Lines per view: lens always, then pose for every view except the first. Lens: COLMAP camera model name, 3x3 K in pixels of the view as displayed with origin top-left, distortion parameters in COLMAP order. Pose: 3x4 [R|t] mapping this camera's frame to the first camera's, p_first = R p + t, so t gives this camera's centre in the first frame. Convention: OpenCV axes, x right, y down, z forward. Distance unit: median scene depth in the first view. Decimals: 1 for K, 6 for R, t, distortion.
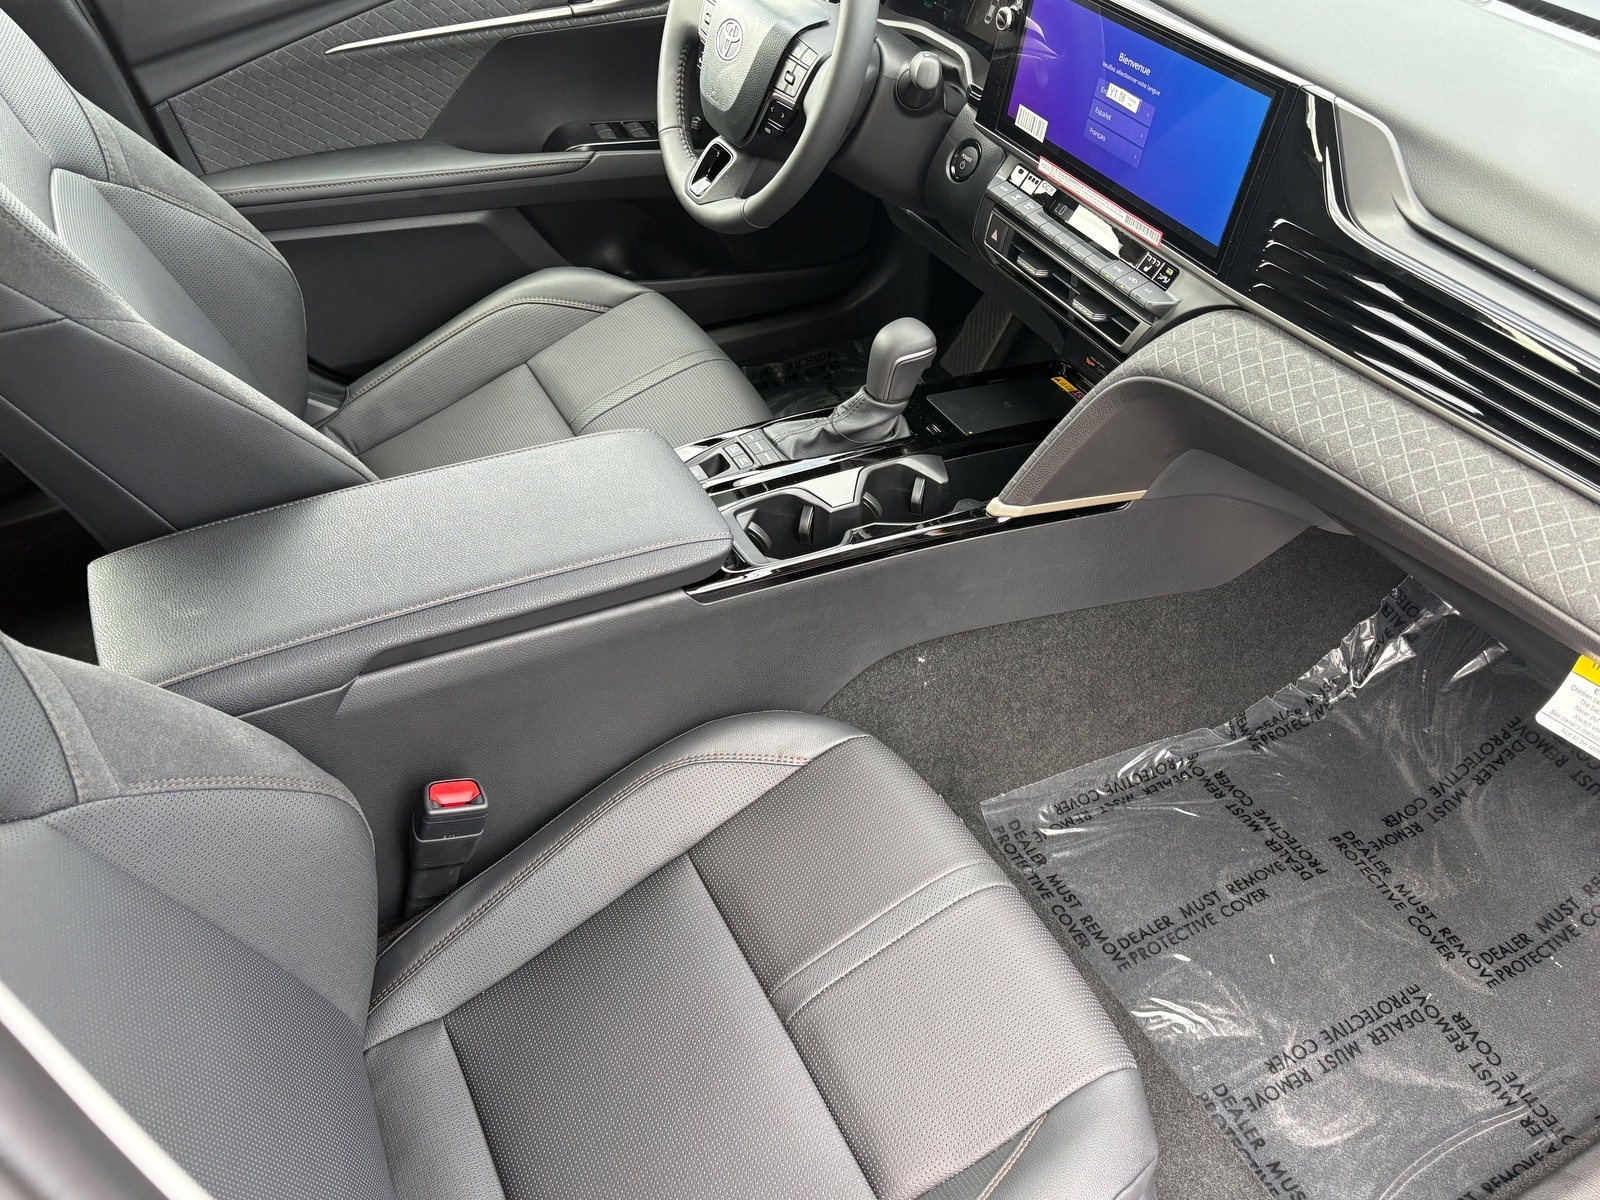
lens RADIAL K [[1247.7, 0, 812.6], [0, 1247.7, 593.1], [0, 0, 1]] dist [0.041504, -0.045368]
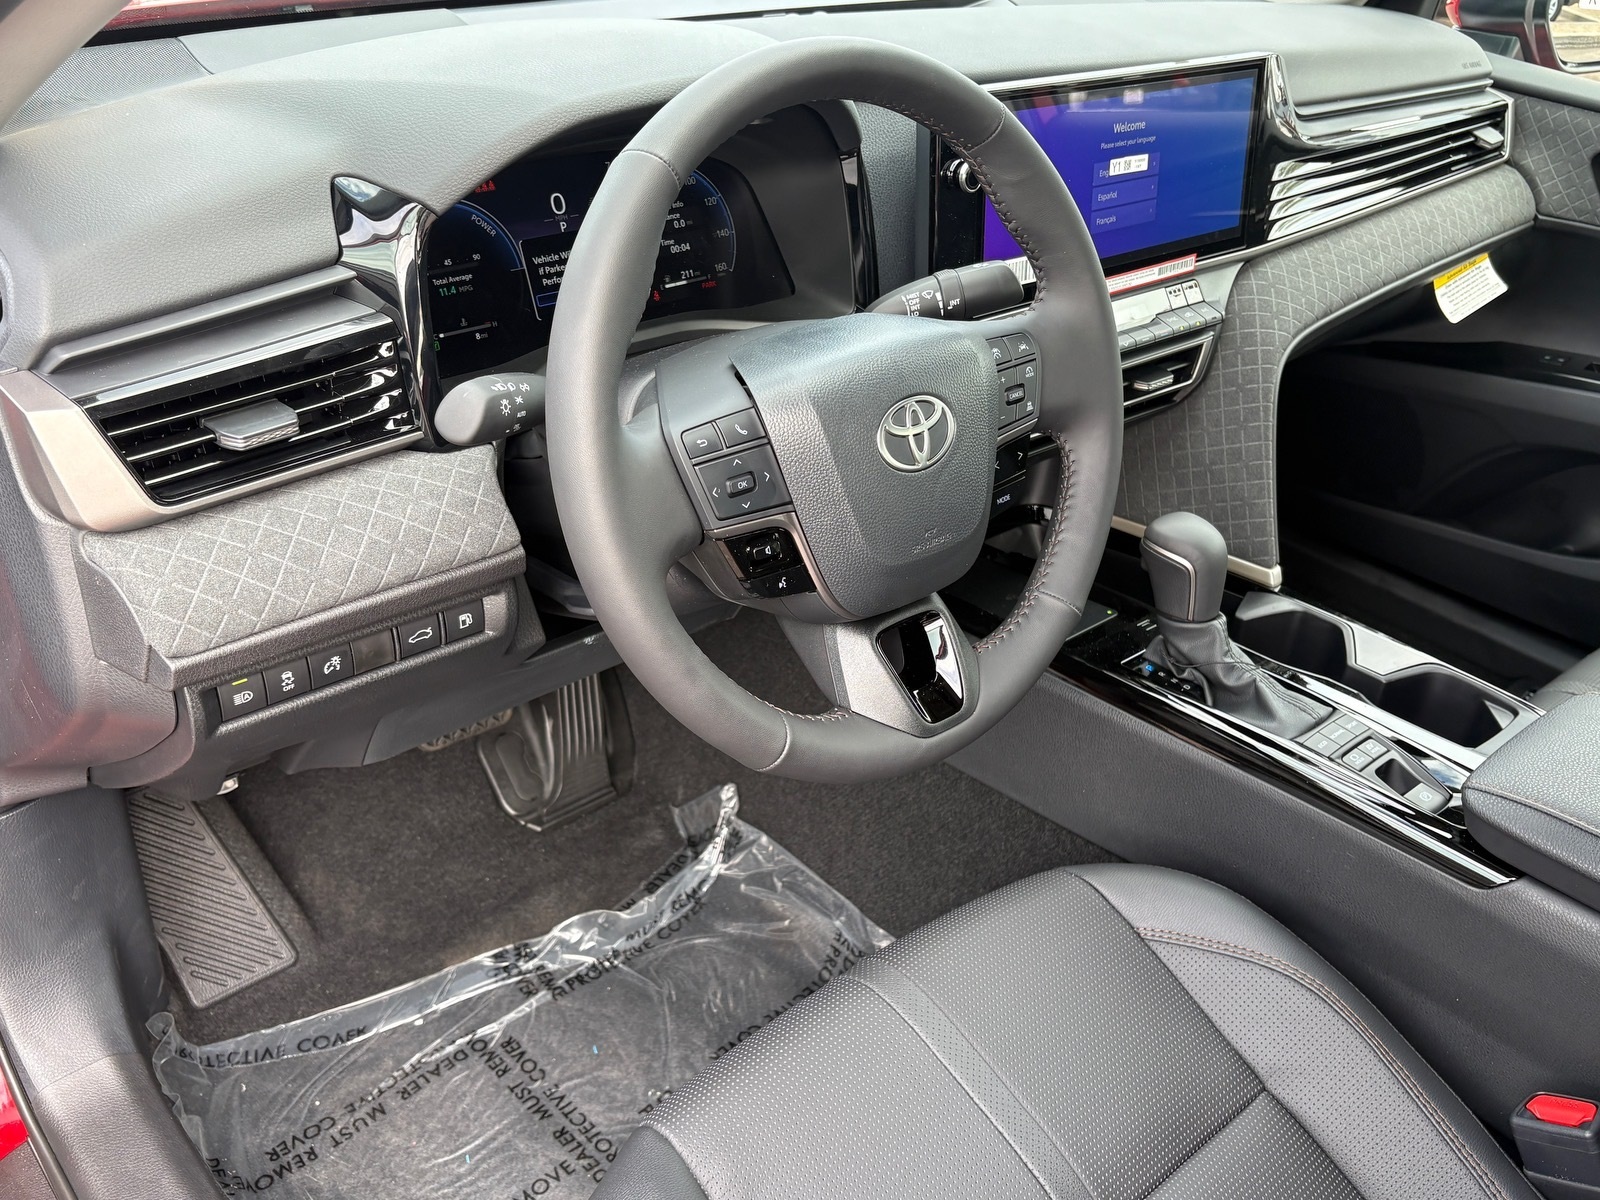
lens RADIAL K [[1414.5, 0, 799.8], [0, 1414.5, 602.7], [0, 0, 1]] dist [0.027554, -0.046921]
pose [[-0.230418, -0.535744, 0.812334, -0.593050], [0.592572, 0.584911, 0.553839, -0.795789], [-0.771859, 0.608980, 0.182693, 1.042706]]
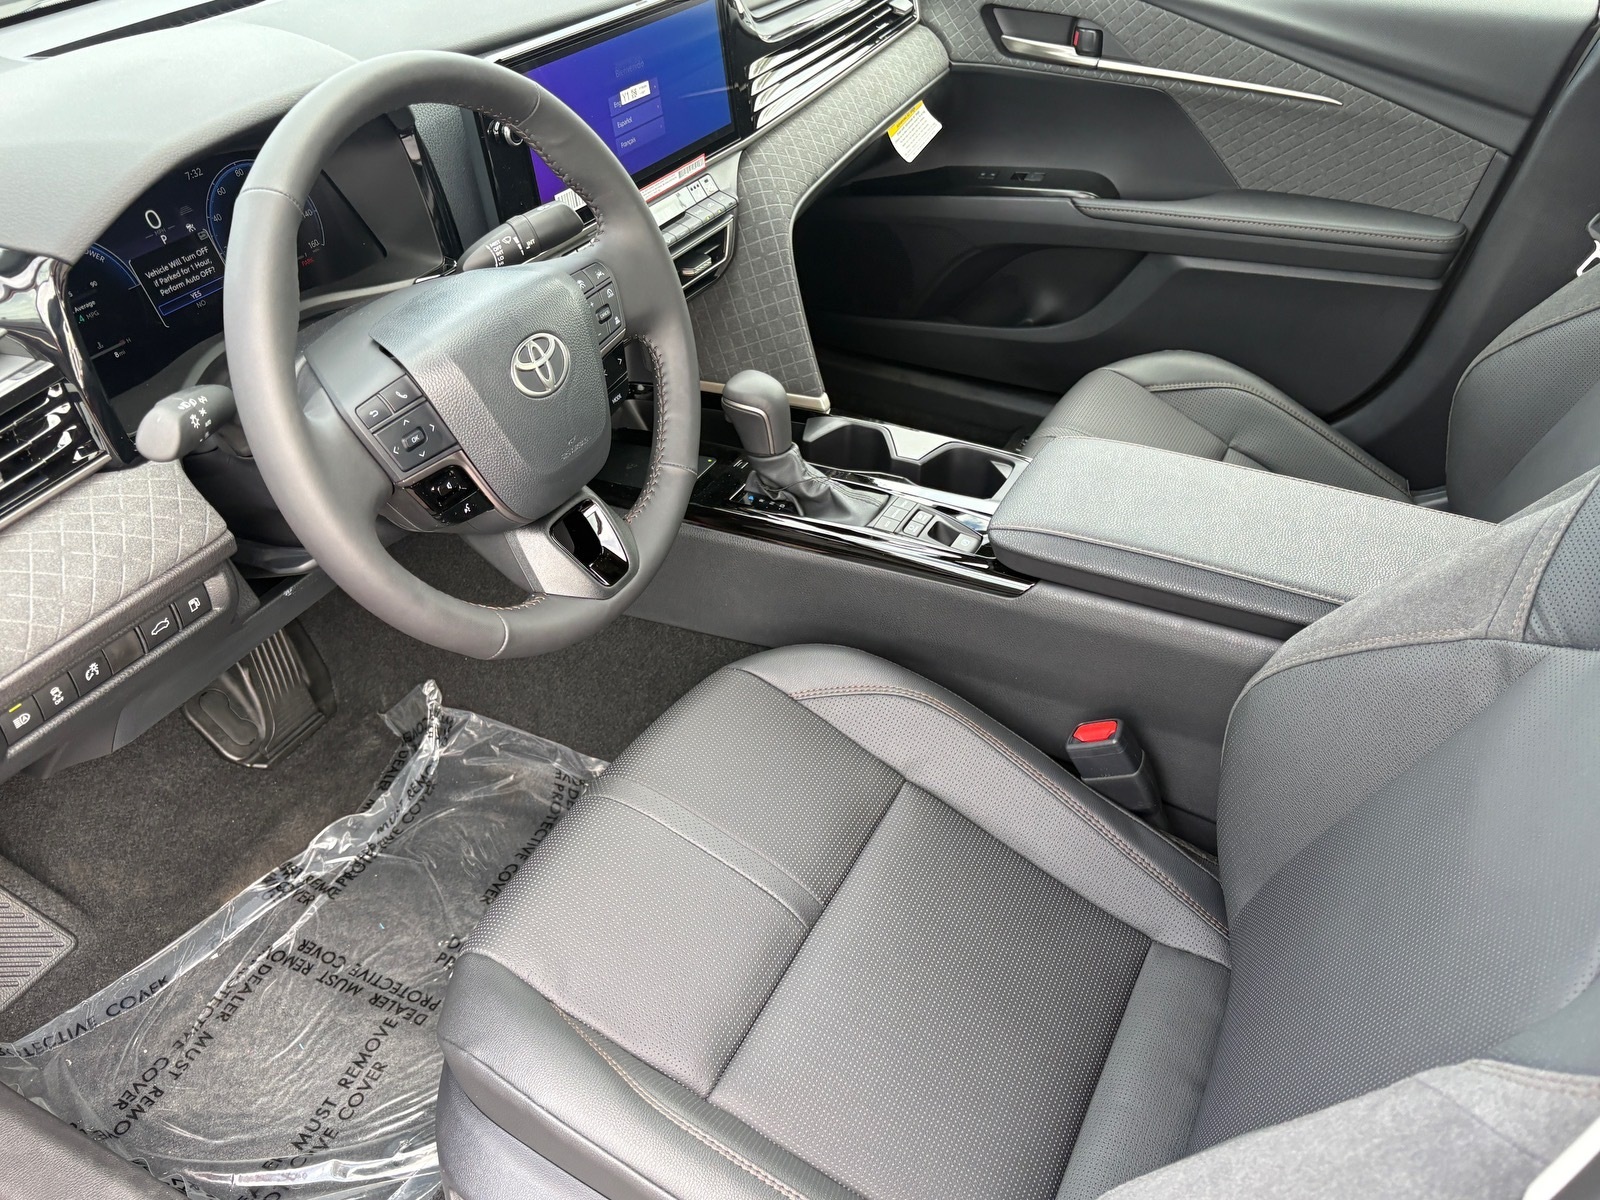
lens RADIAL K [[1316.3, 0, 809.8], [0, 1316.3, 614.1], [0, 0, 1]] dist [0.023792, -0.024764]
pose [[-0.581276, -0.520692, 0.625298, -0.671090], [0.515276, 0.359206, 0.778114, -0.904013], [-0.629769, 0.774500, 0.059502, 1.040655]]
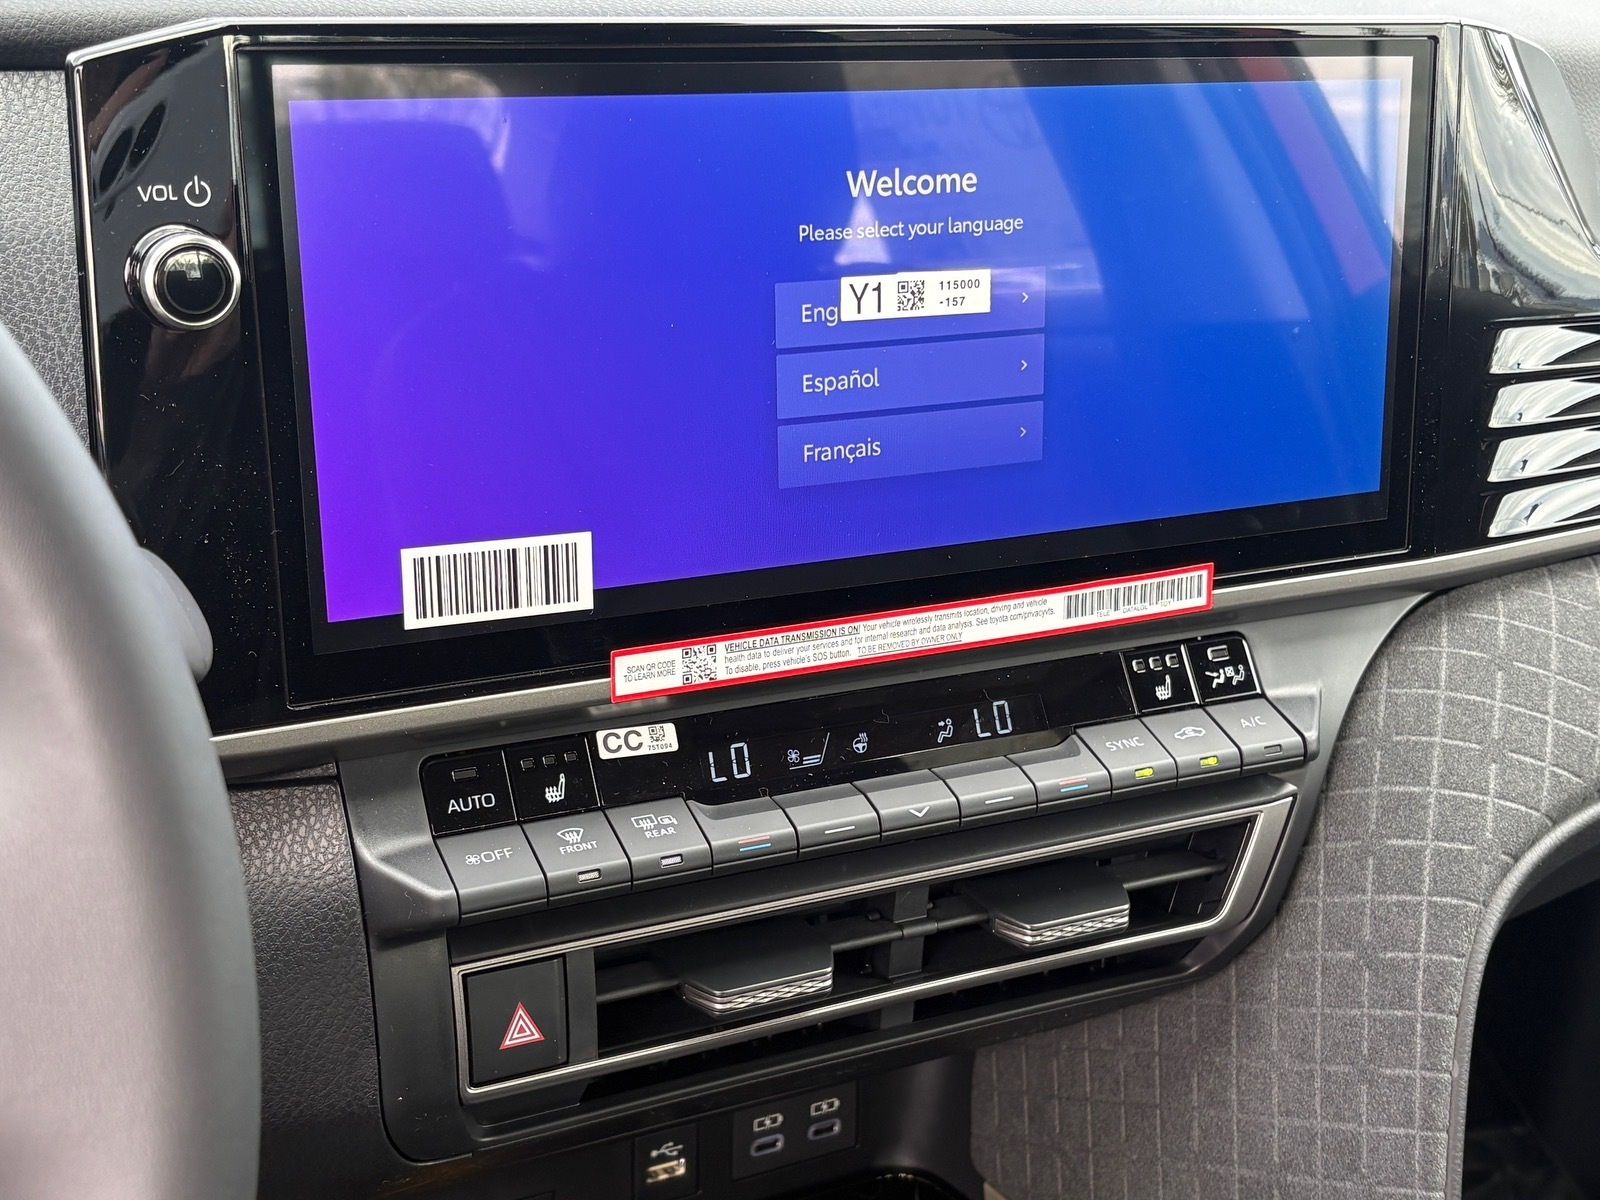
lens RADIAL K [[2155.0, 0, 796.1], [0, 2155.0, 606.9], [0, 0, 1]] dist [0.026914, 0.000000]
pose [[0.000609, -0.384062, 0.923307, -0.220730], [0.624170, 0.721515, 0.299712, -0.450670], [-0.781288, 0.576118, 0.240159, 0.830287]]
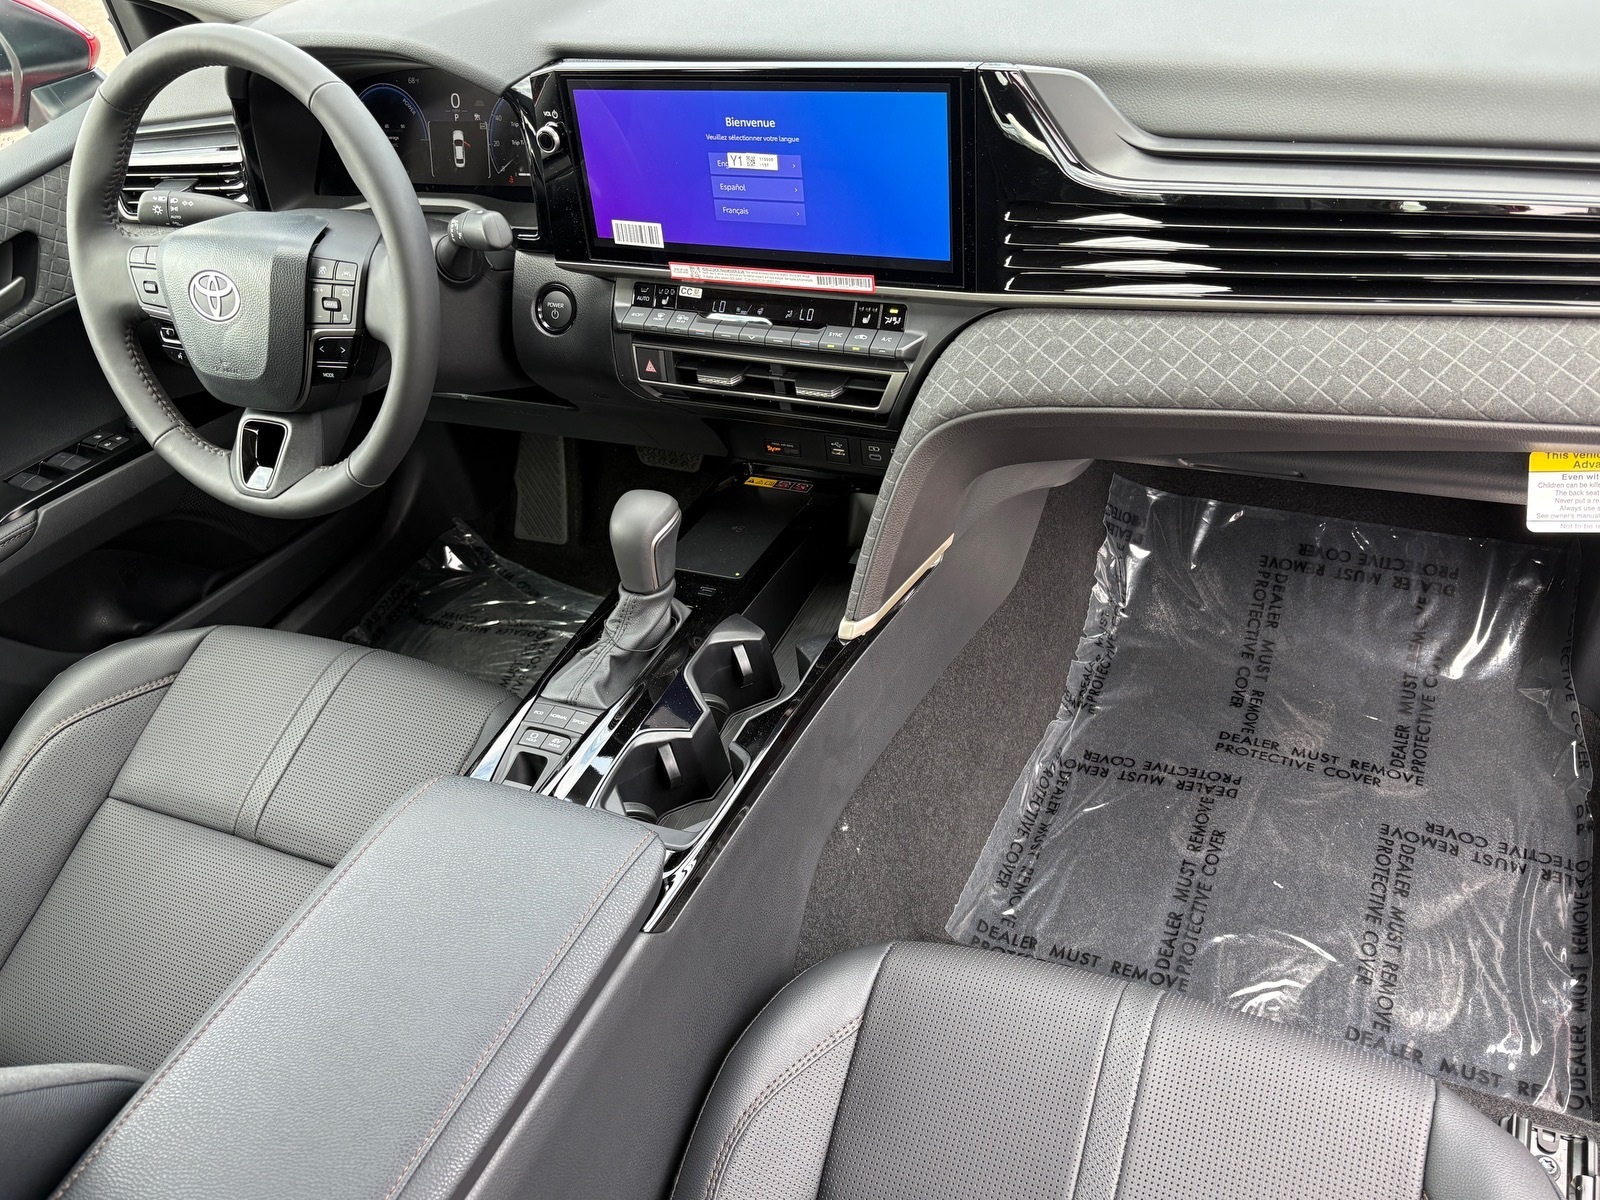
lens RADIAL K [[1247.7, 0, 796.0], [0, 1247.7, 602.3], [0, 0, 1]] dist [0.041504, -0.045368]
pose [[0.773841, -0.496482, 0.393288, -0.200896], [0.523601, 0.850835, 0.043835, -0.135874], [-0.356386, 0.172005, 0.918370, 0.207544]]
